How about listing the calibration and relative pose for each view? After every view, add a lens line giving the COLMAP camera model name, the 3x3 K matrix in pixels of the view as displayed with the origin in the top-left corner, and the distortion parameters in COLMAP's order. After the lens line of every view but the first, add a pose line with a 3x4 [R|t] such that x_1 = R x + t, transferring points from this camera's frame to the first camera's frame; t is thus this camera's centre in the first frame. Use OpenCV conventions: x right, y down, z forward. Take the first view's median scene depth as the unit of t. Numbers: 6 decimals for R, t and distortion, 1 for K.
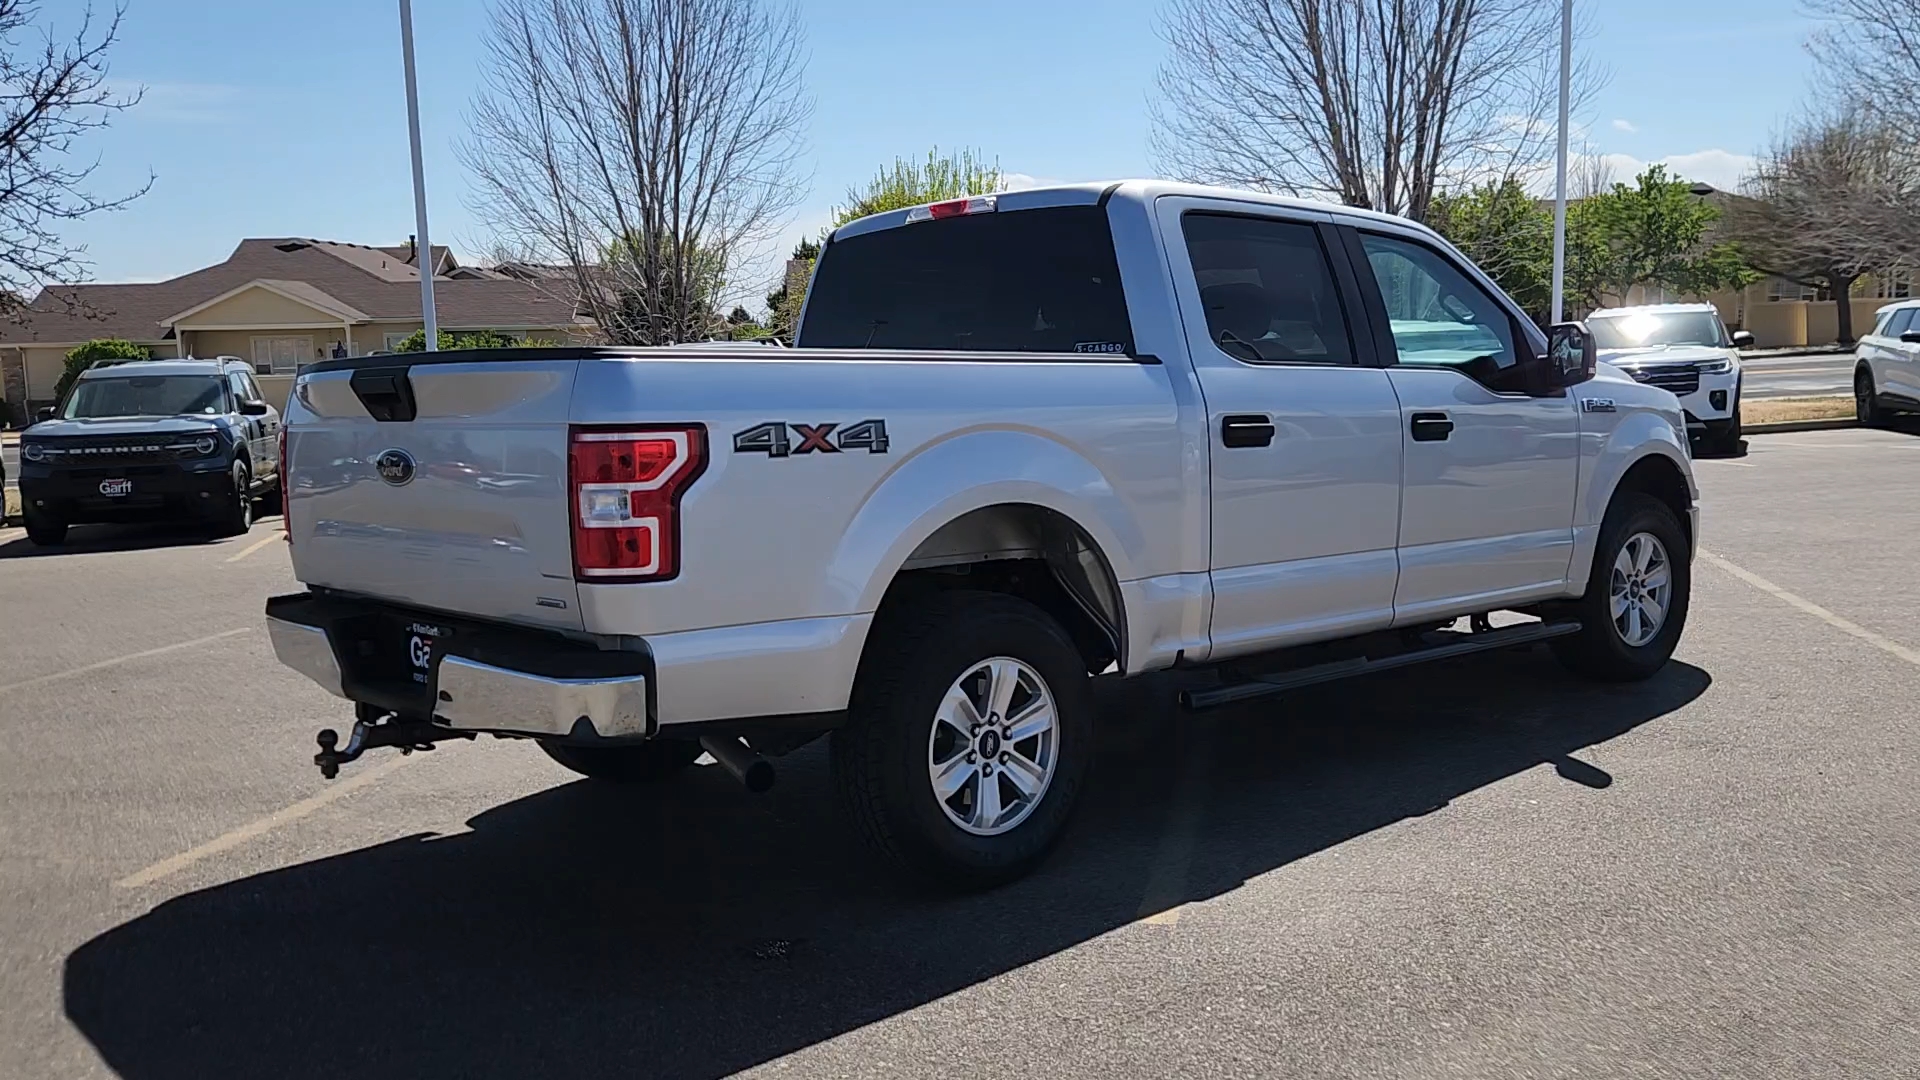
lens RADIAL K [[1620.6, 0, 948.0], [0, 1620.6, 547.3], [0, 0, 1]] dist [0.039411, -0.026601]
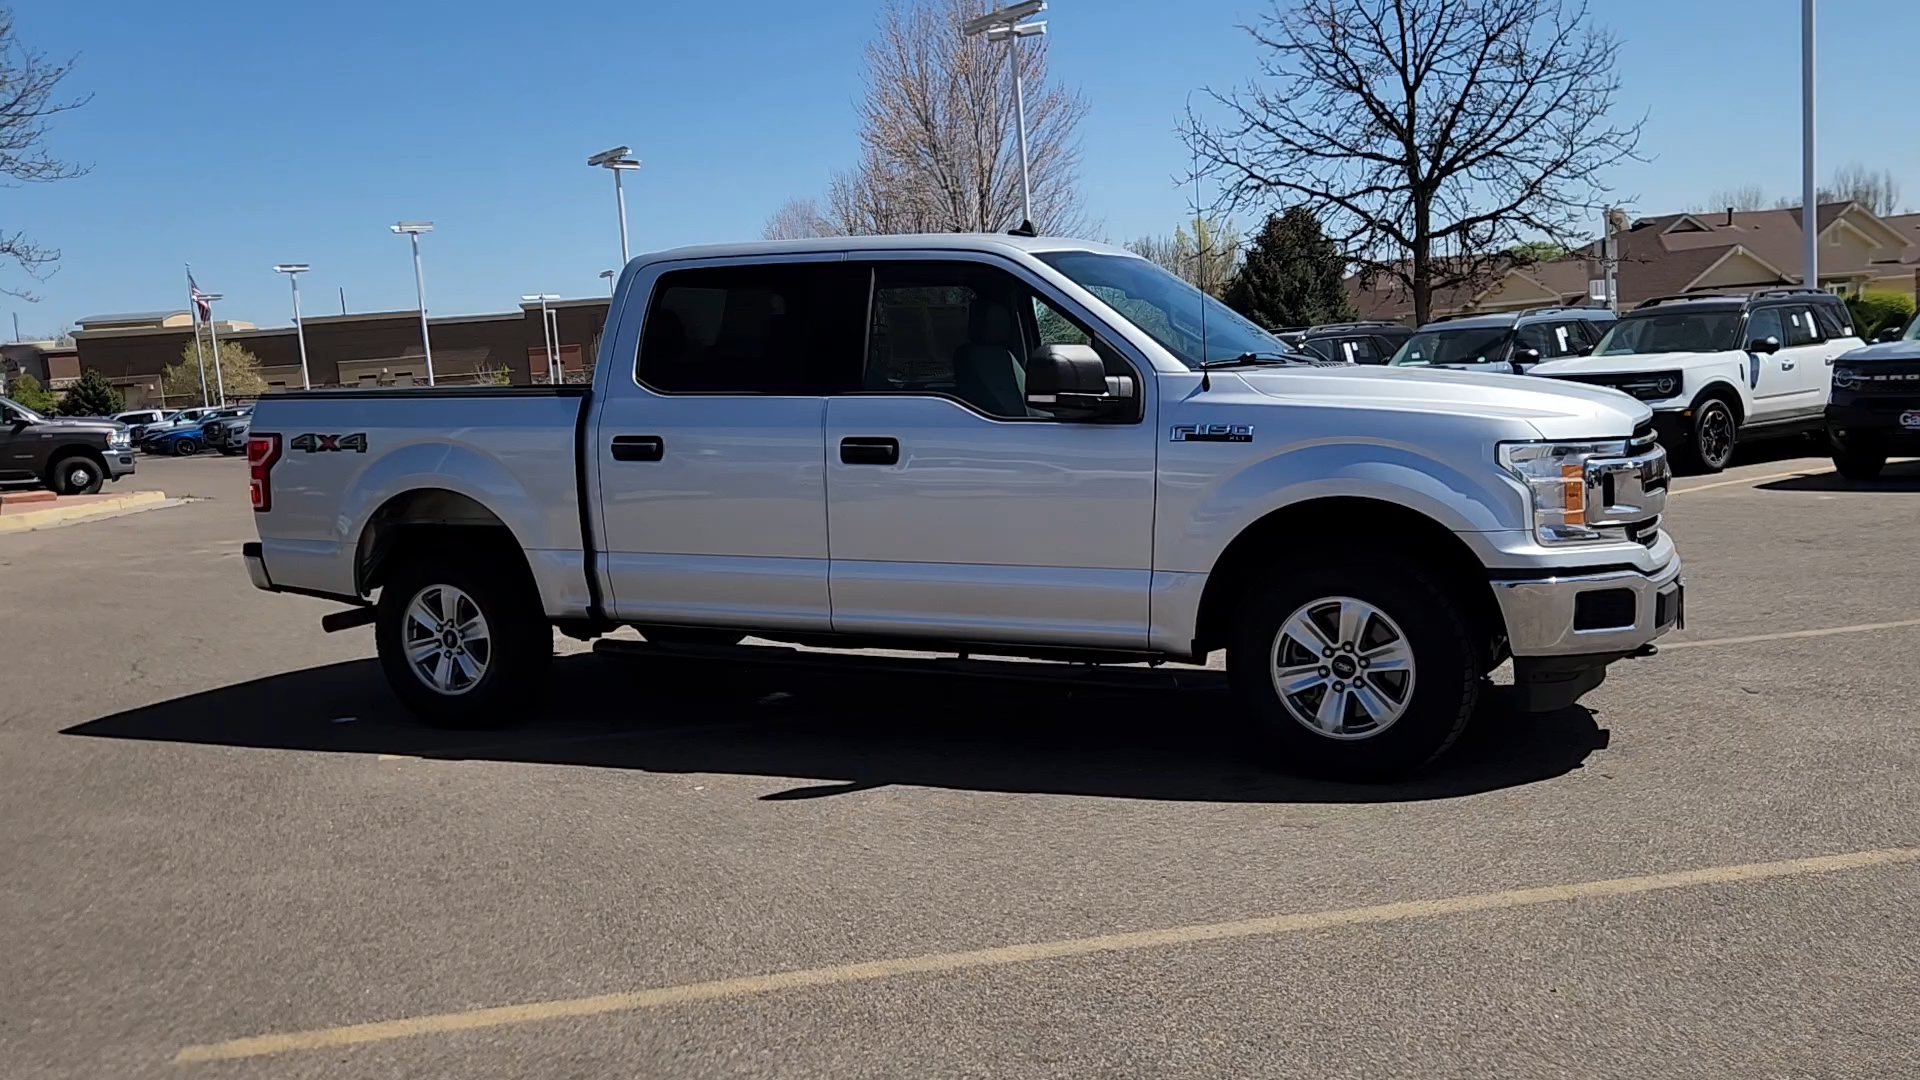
lens RADIAL K [[1620.6, 0, 949.1], [0, 1620.6, 541.9], [0, 0, 1]] dist [0.039411, -0.026601]
pose [[0.398246, 0.108742, -0.910810, 1.390186], [-0.061465, 0.993880, 0.091784, -0.124659], [0.915217, 0.019430, 0.402492, 0.675849]]
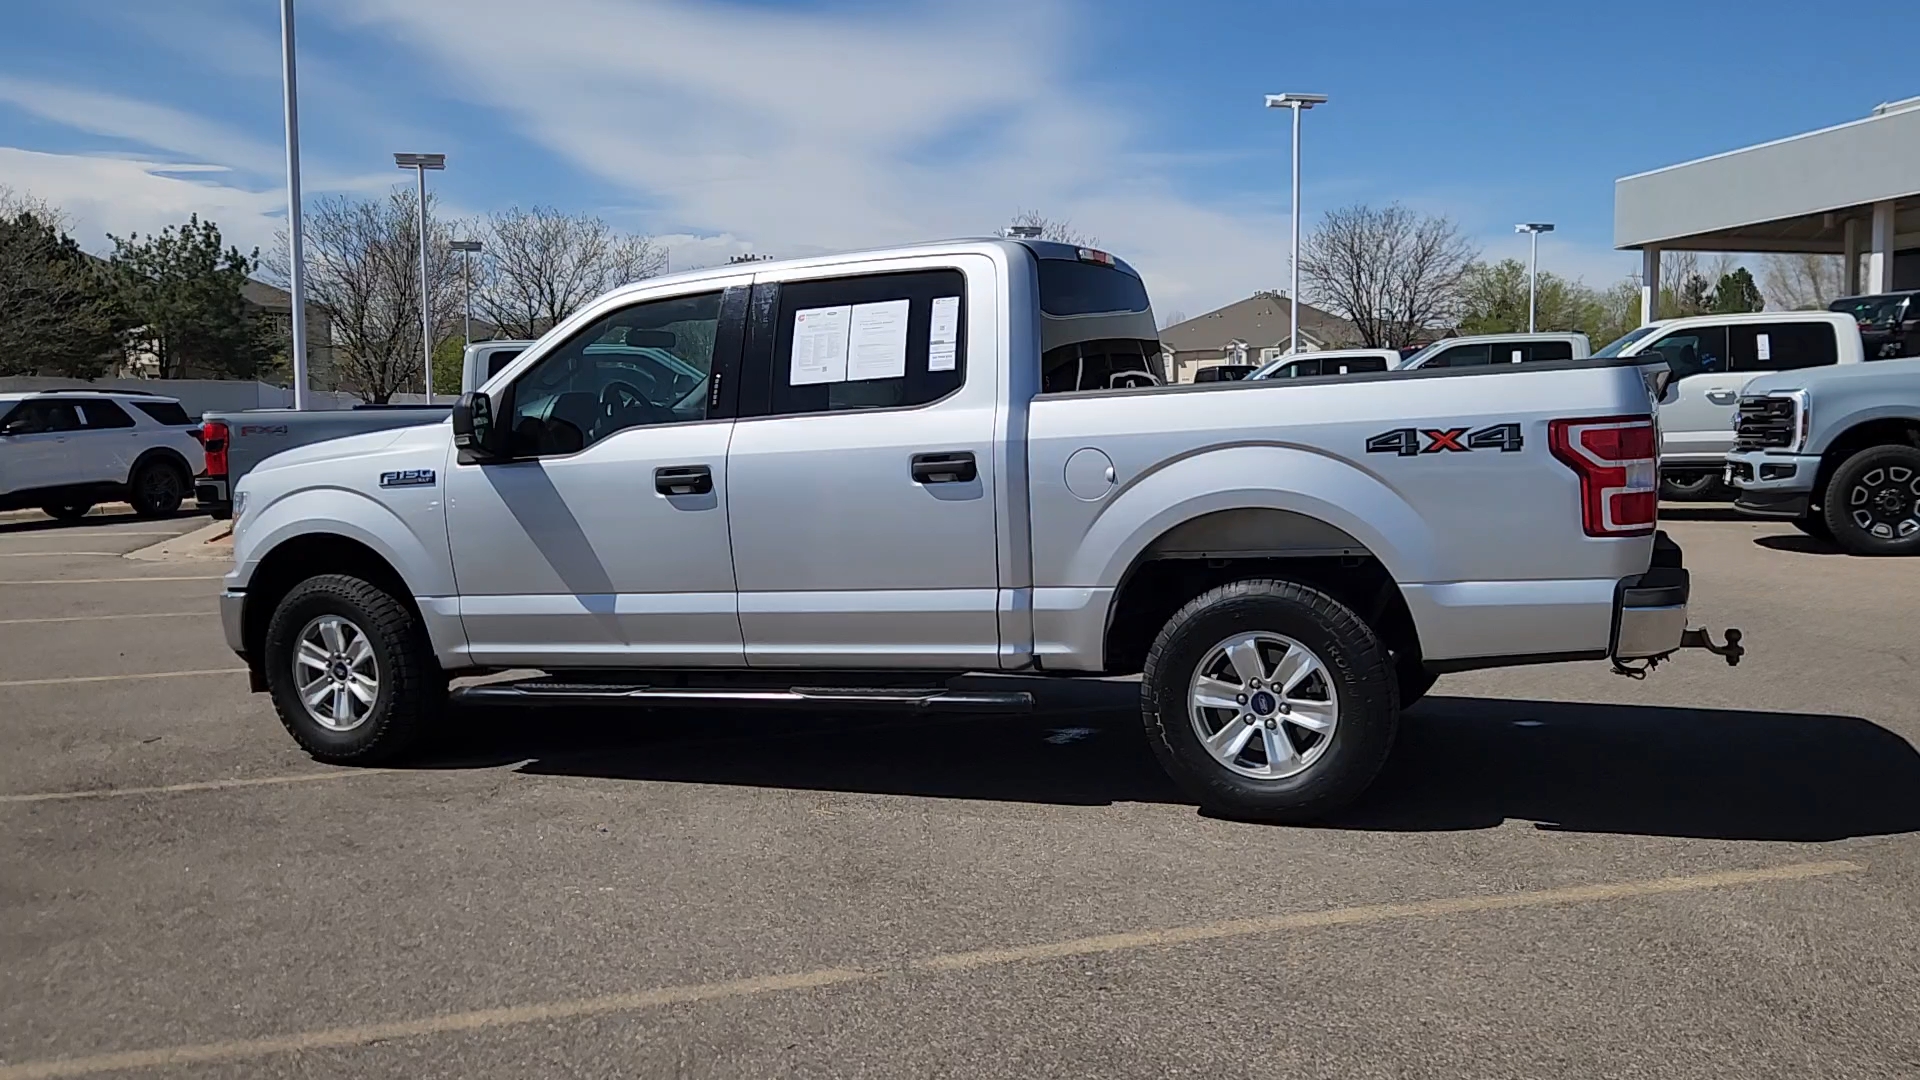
lens RADIAL K [[1620.6, 0, 944.7], [0, 1620.6, 541.1], [0, 0, 1]] dist [0.039411, -0.026601]
pose [[-0.429619, -0.030487, 0.902496, -1.046206], [0.140539, 0.984994, 0.100175, -0.147416], [-0.892007, 0.169873, -0.418888, 1.695990]]
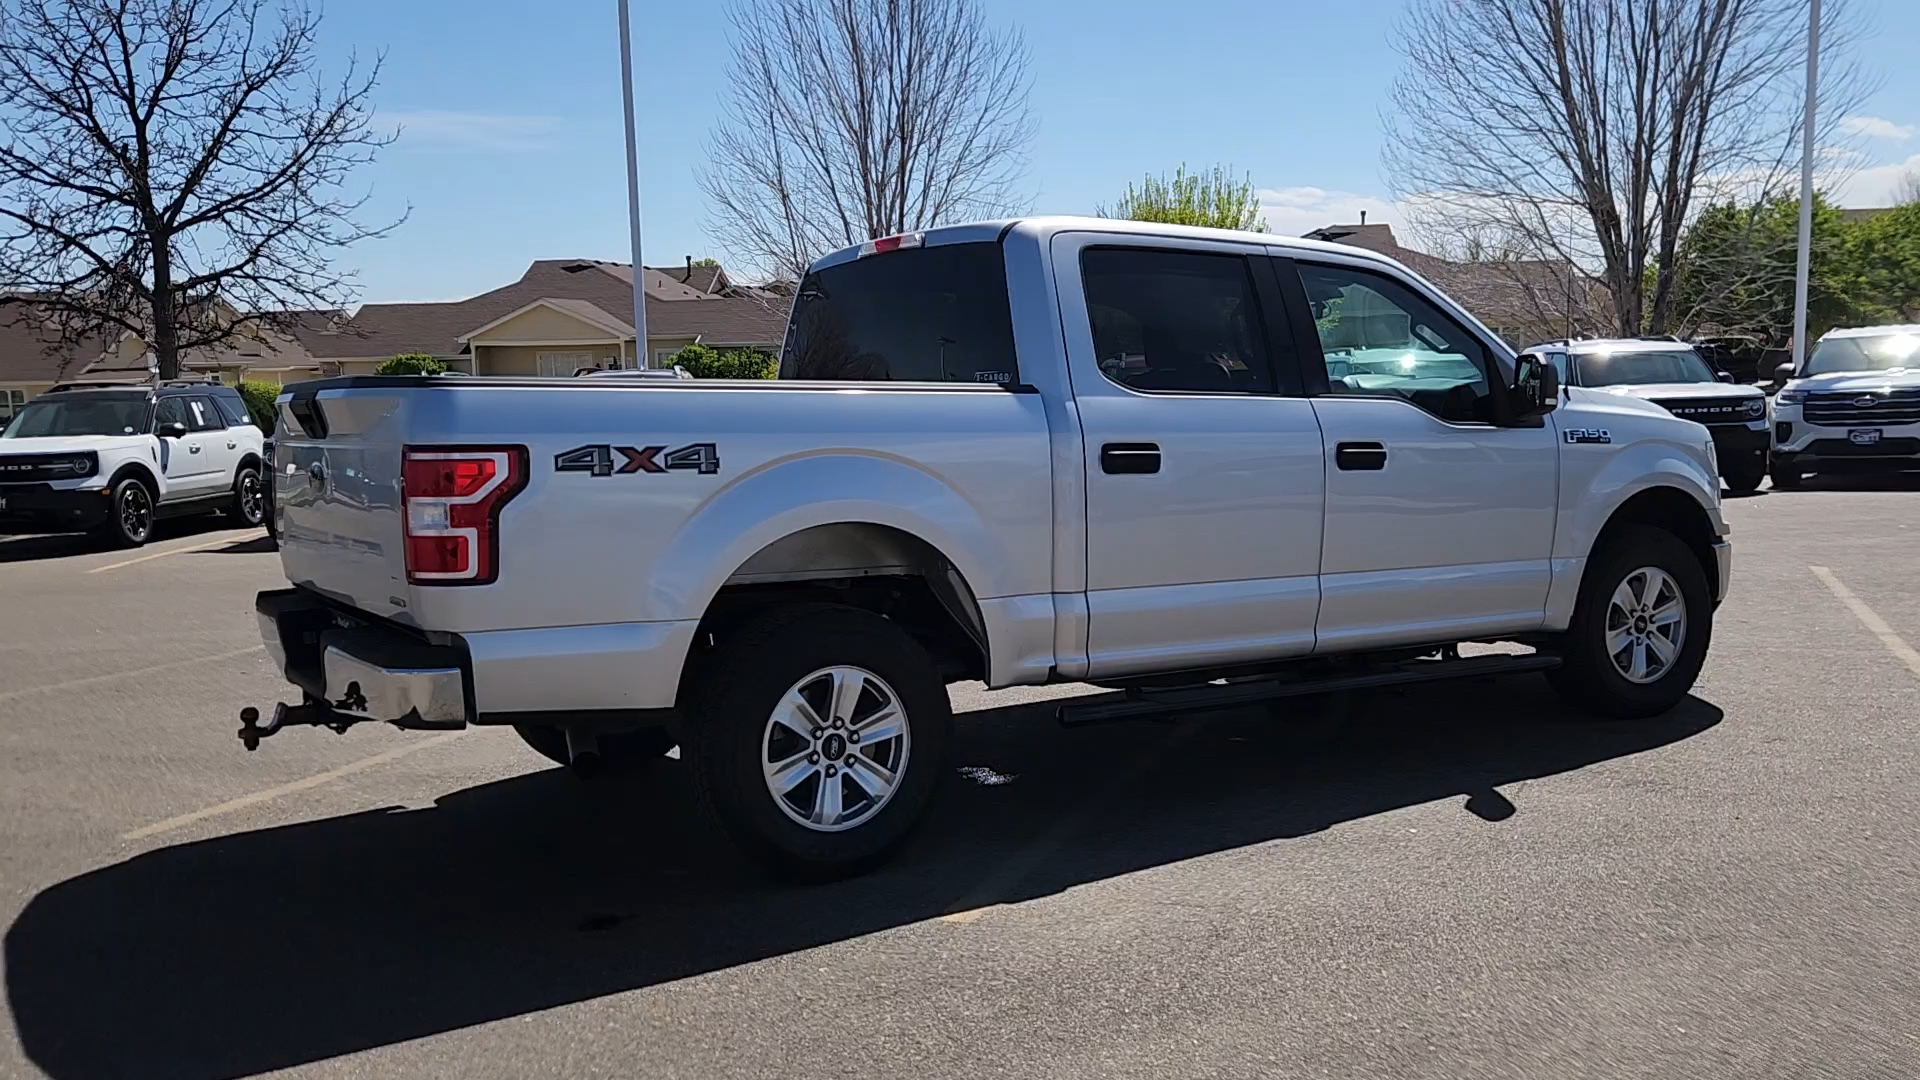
lens RADIAL K [[1620.6, 0, 948.1], [0, 1620.6, 544.5], [0, 0, 1]] dist [0.039411, -0.026601]
pose [[0.985622, 0.023850, -0.167275, 0.231954], [-0.025722, 0.999628, -0.009035, -0.003748], [0.166997, 0.013208, 0.985869, -0.039198]]
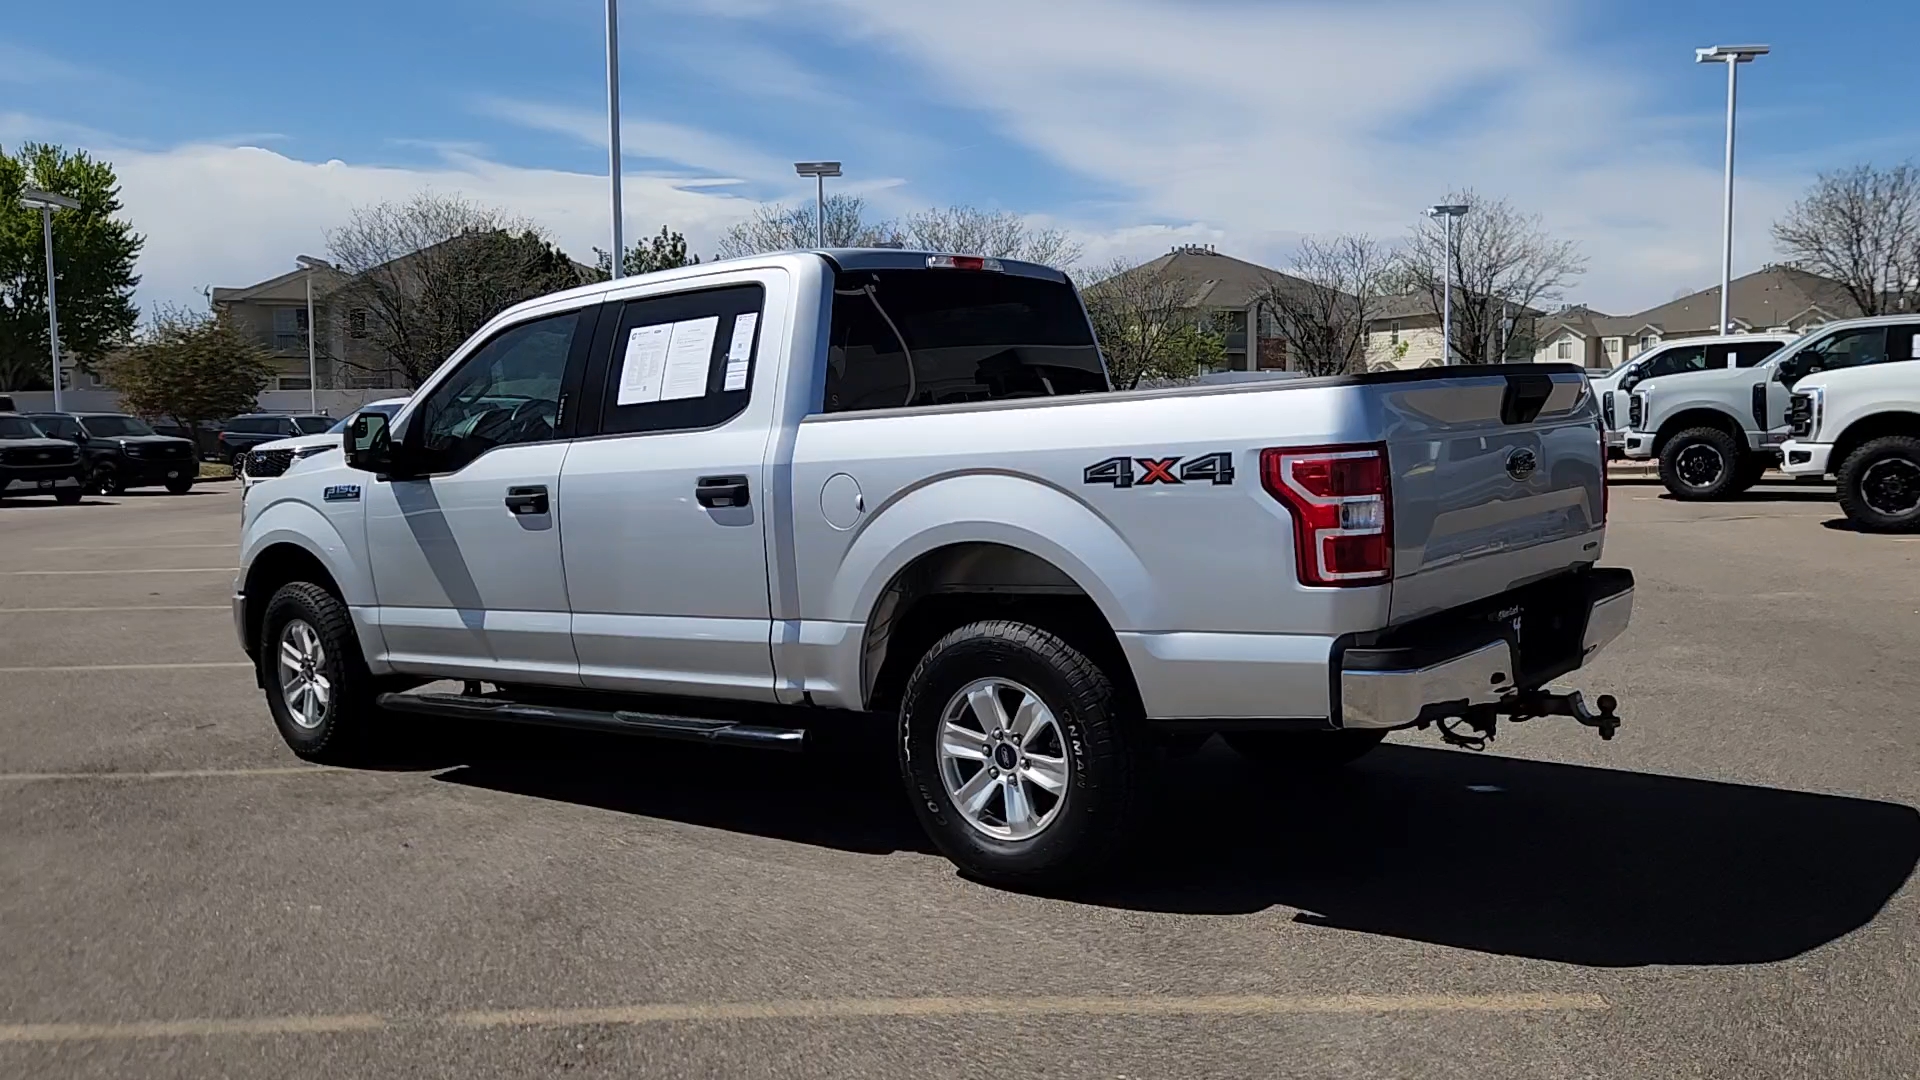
lens RADIAL K [[1620.6, 0, 945.2], [0, 1620.6, 537.7], [0, 0, 1]] dist [0.039411, -0.026601]
pose [[-0.158656, -0.039498, 0.986544, -1.116525], [0.147332, 0.987065, 0.063213, -0.104089], [-0.976279, 0.155379, -0.150784, 1.266913]]
